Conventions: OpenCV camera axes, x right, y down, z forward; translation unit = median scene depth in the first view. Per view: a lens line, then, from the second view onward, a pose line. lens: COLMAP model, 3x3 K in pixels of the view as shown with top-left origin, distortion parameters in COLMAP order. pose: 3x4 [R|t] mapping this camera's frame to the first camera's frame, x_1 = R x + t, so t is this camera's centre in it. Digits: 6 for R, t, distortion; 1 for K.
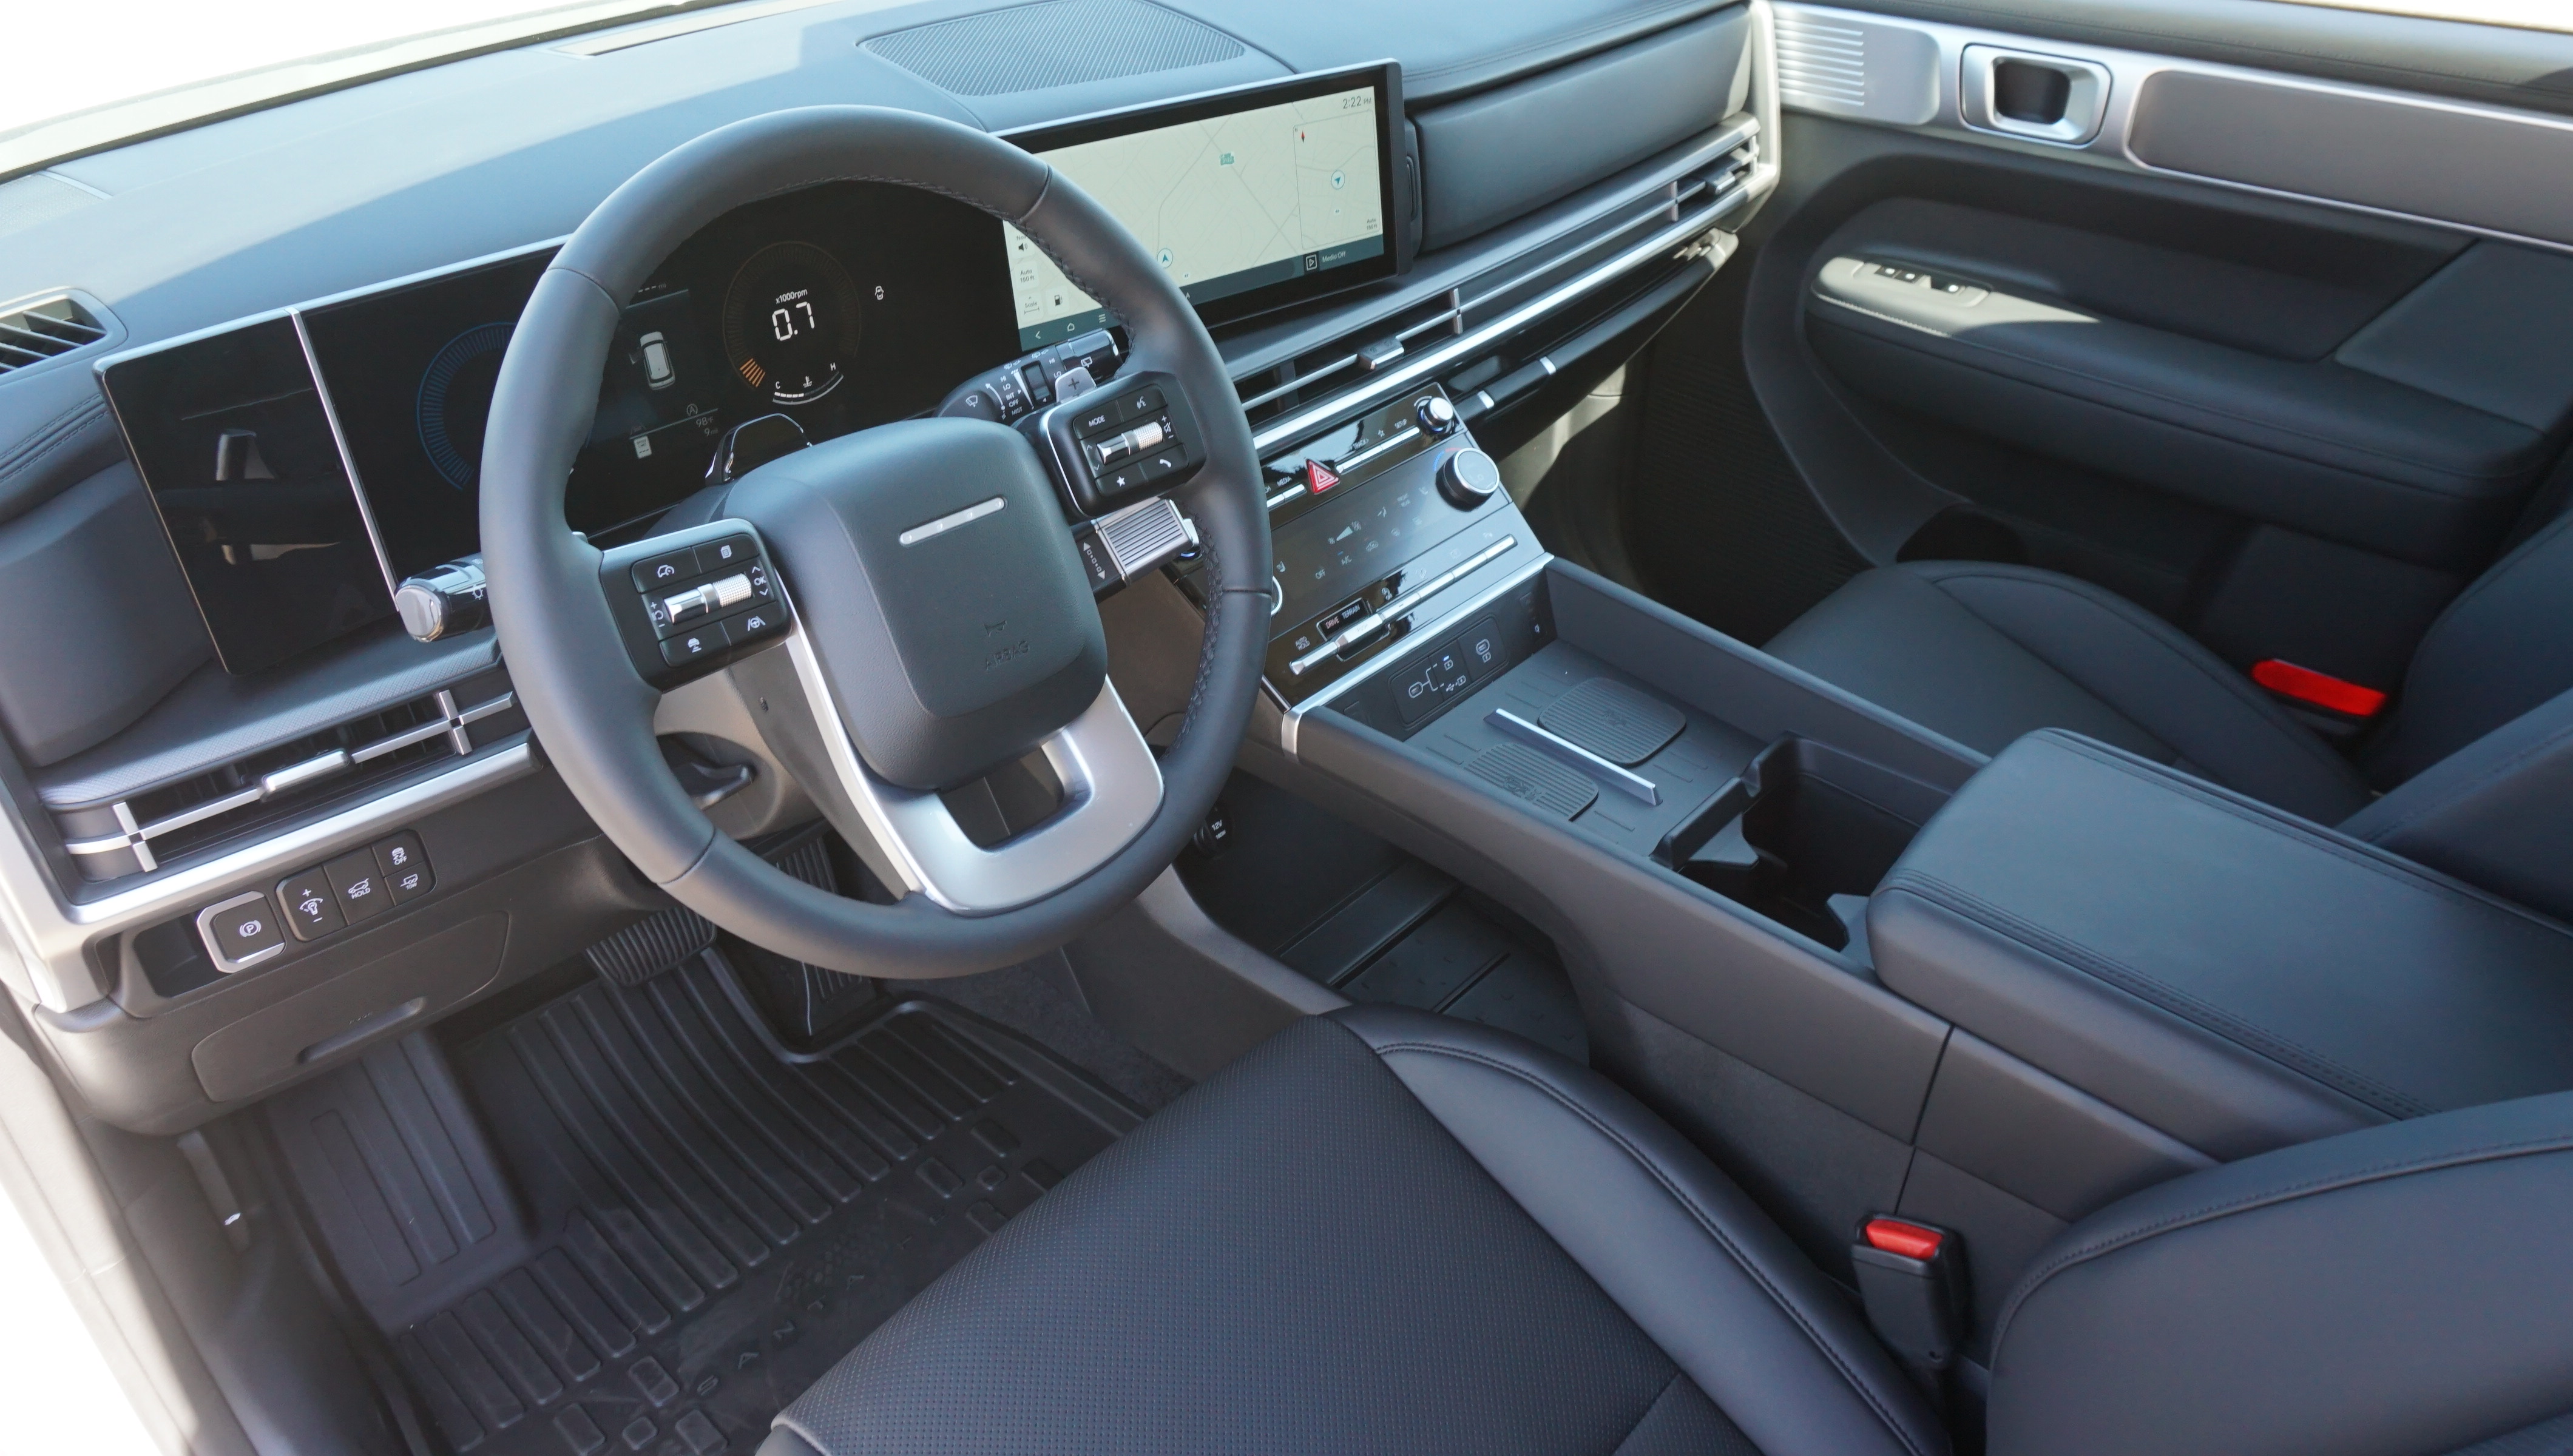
lens RADIAL K [[1725.7, 0, 1286.5], [0, 1725.7, 728.0], [0, 0, 1]] dist [-0.041453, 0.050402]
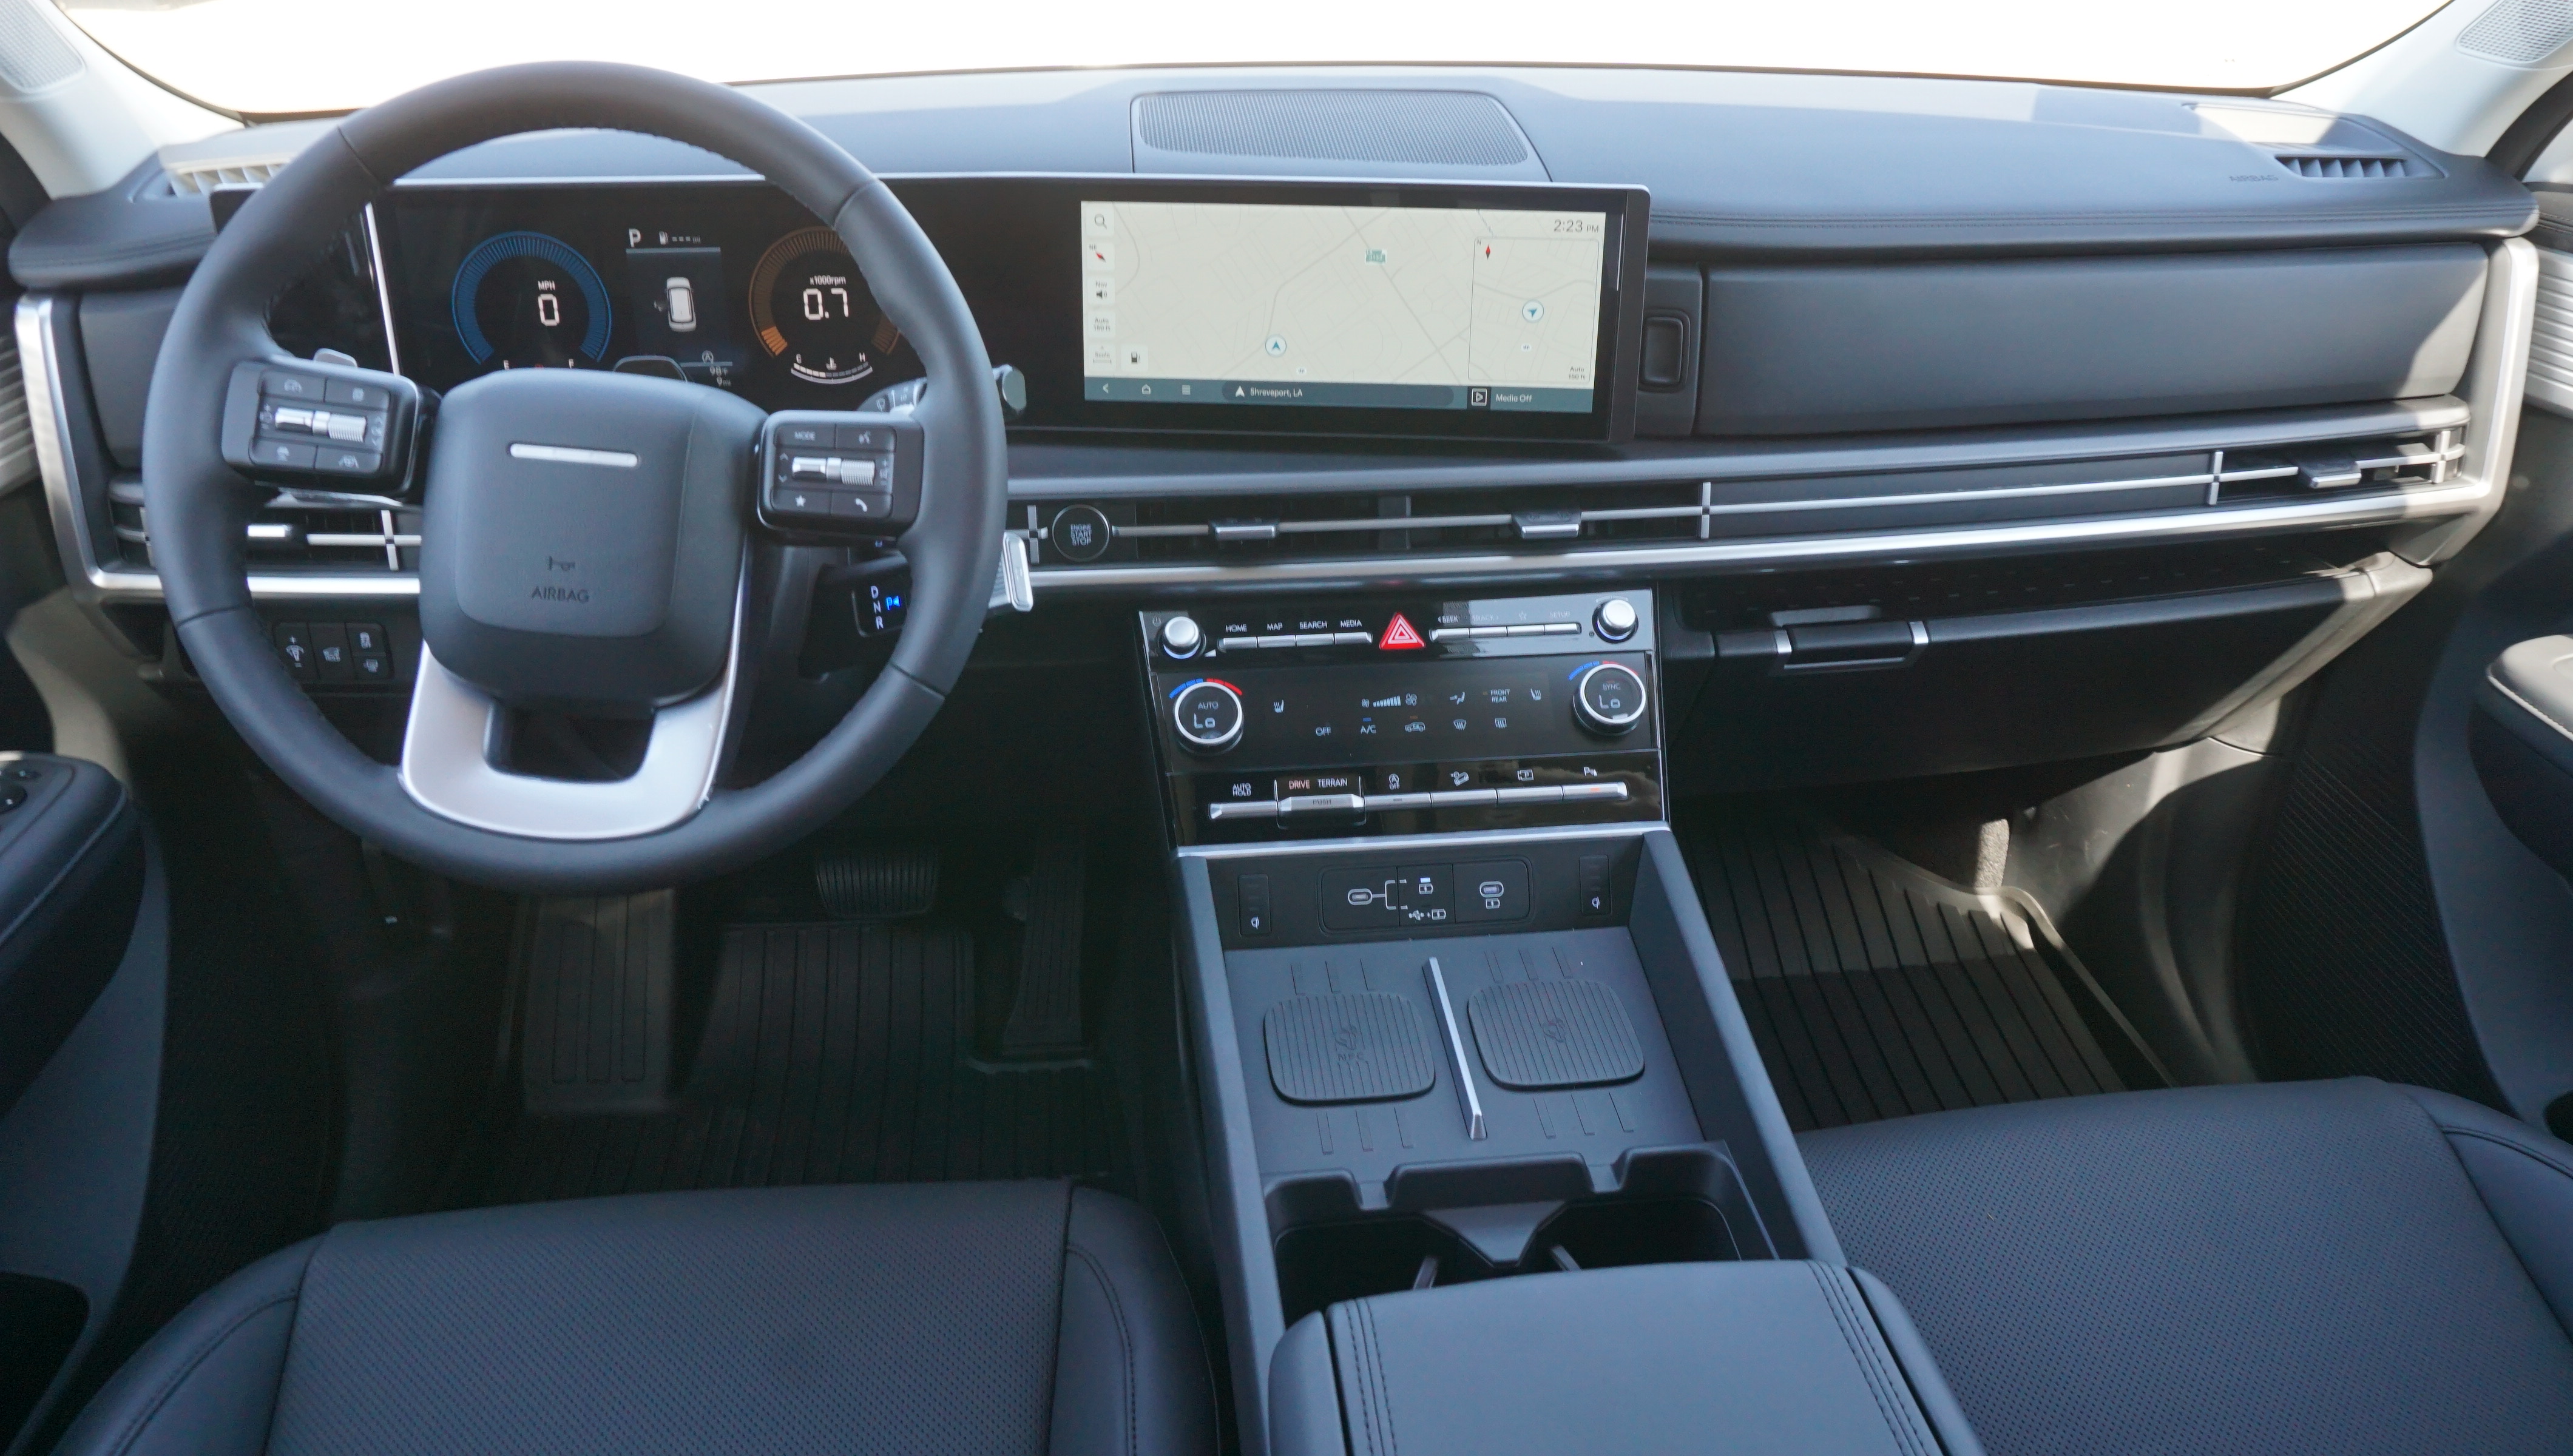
lens RADIAL K [[1725.7, 0, 1286.5], [0, 1725.7, 728.0], [0, 0, 1]] dist [-0.041453, 0.050402]
pose [[0.743735, 0.315919, -0.589112, 0.501290], [-0.376207, 0.926280, 0.021780, -0.099951], [0.552563, 0.205429, 0.807758, 0.285815]]
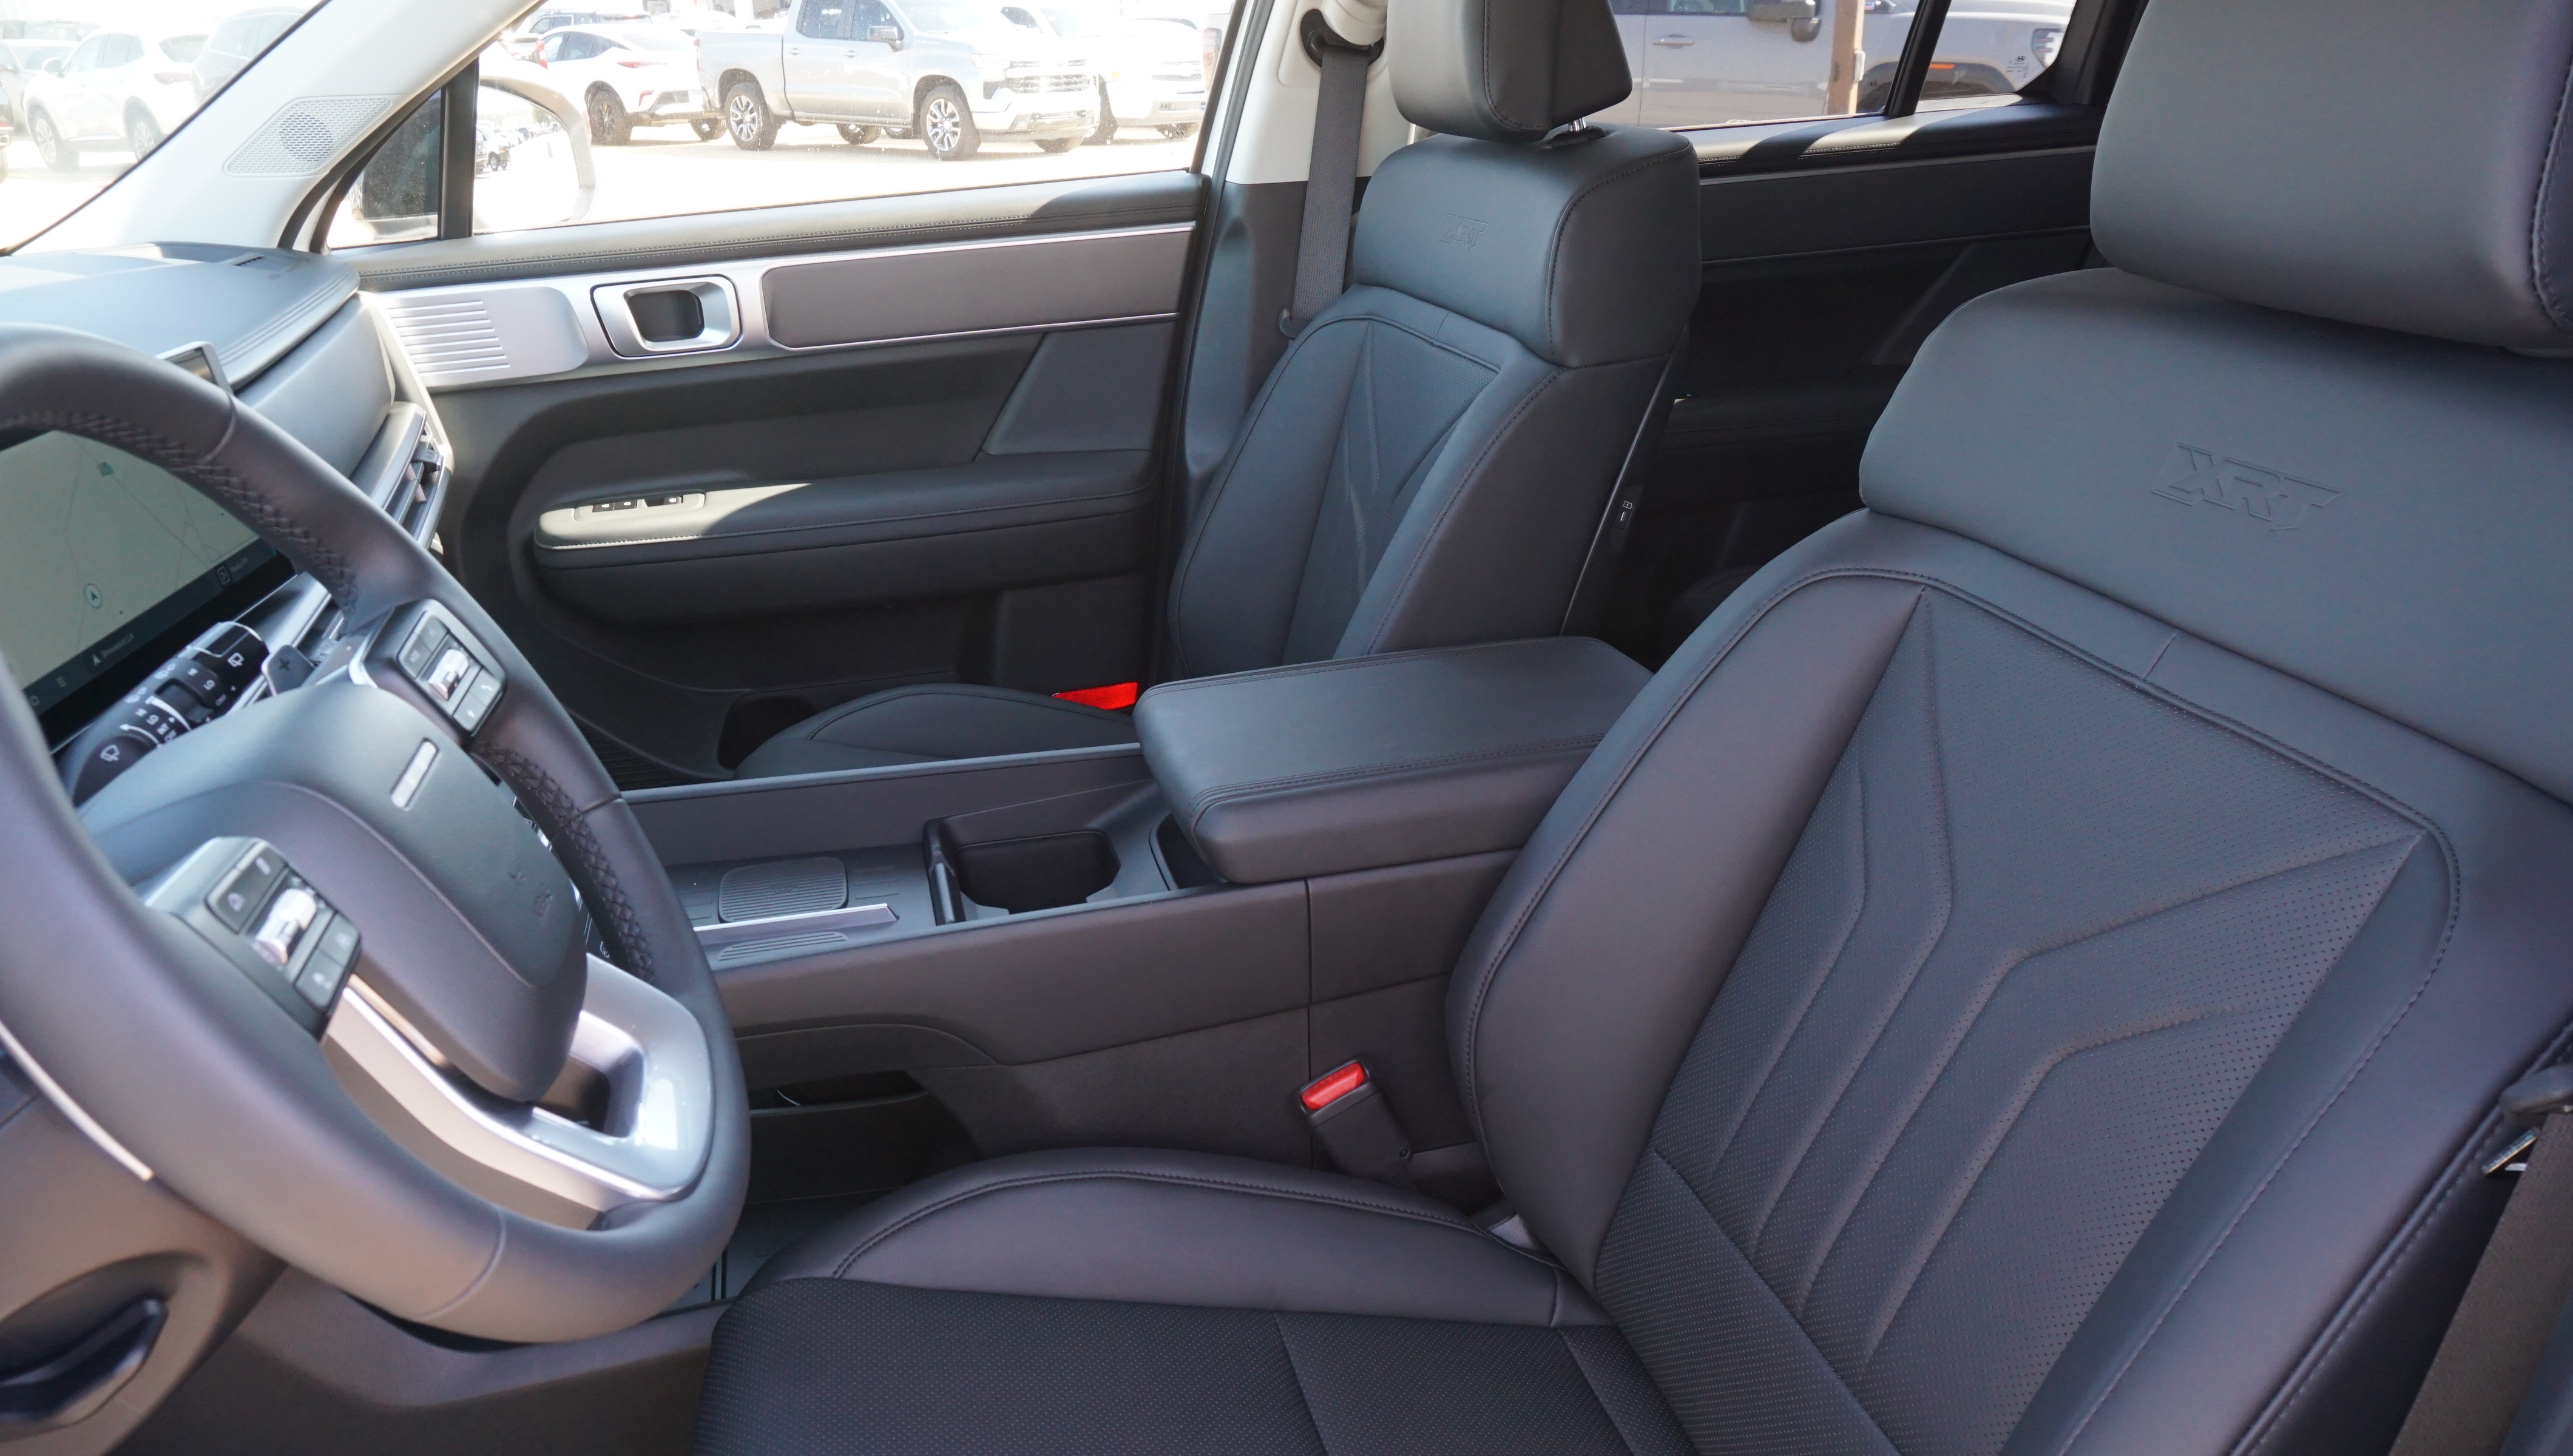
lens RADIAL K [[1714.0, 0, 1293.8], [0, 1714.0, 725.3], [0, 0, 1]] dist [-0.055983, 0.047025]
pose [[0.533815, -0.349696, 0.769905, -0.364894], [0.502497, 0.863469, 0.043786, 0.017605], [-0.680101, 0.363502, 0.636654, 0.150527]]
